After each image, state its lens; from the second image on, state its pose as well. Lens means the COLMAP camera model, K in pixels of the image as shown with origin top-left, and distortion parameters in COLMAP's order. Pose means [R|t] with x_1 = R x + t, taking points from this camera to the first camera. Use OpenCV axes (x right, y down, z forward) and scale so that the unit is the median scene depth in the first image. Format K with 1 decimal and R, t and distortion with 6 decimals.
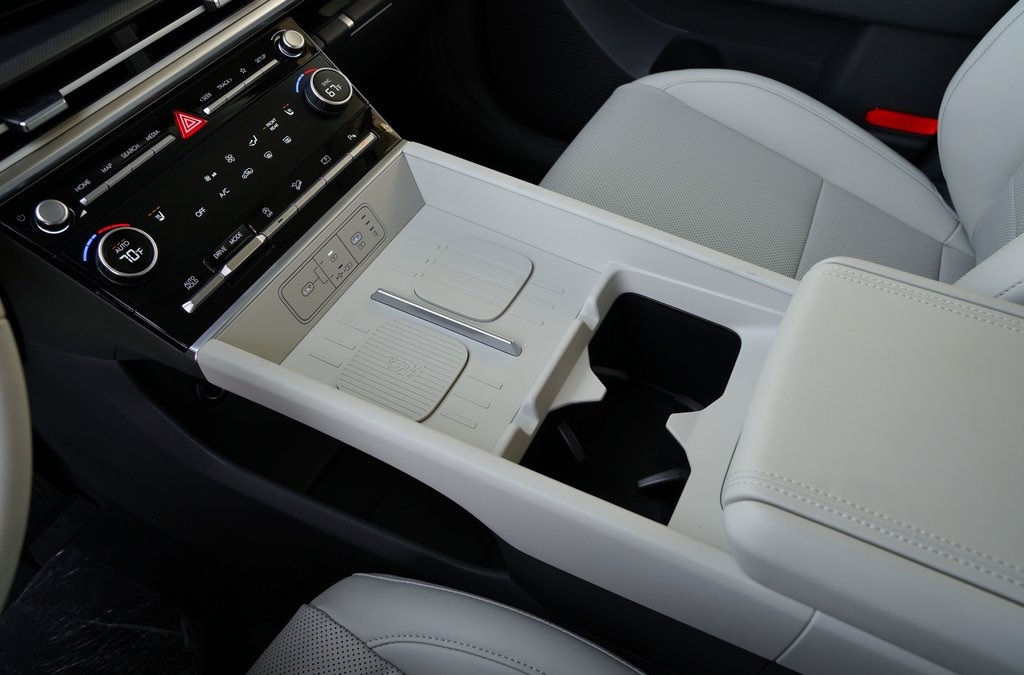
lens RADIAL K [[703.1, 0, 511.7], [0, 703.1, 332.0], [0, 0, 1]] dist [-0.129959, 0.087493]
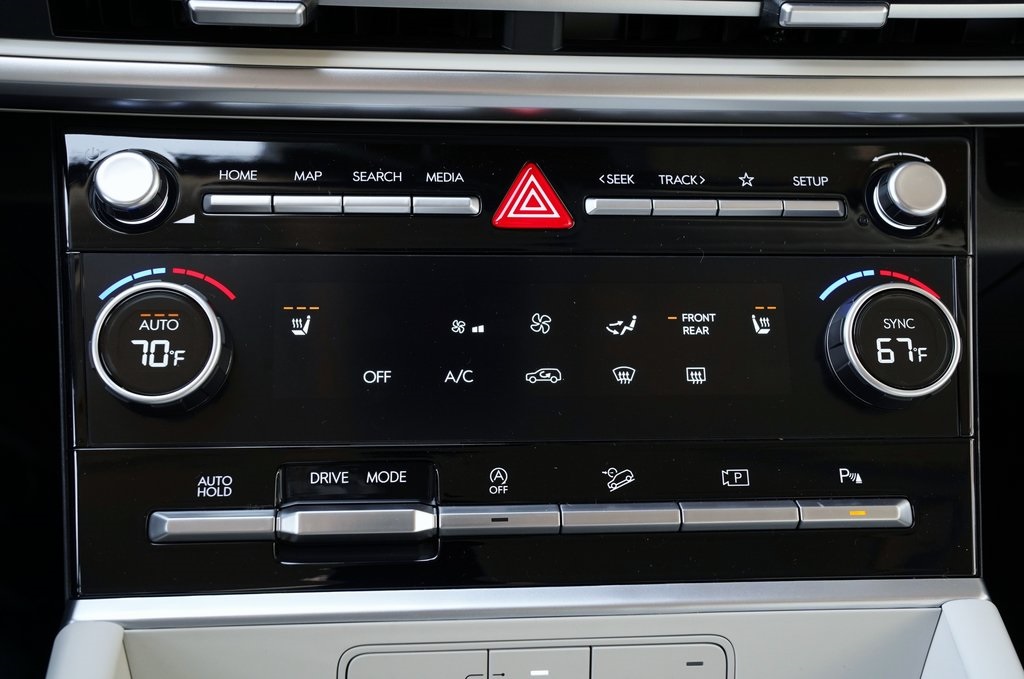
lens RADIAL K [[1158.7, 0, 512.0], [0, 1158.7, 339.5], [0, 0, 1]] dist [0.019909, 0.022484]
pose [[0.529851, 0.575273, -0.623153, 0.014195], [-0.694099, 0.716356, 0.071140, -0.281543], [0.487324, 0.394836, 0.778858, 0.456116]]
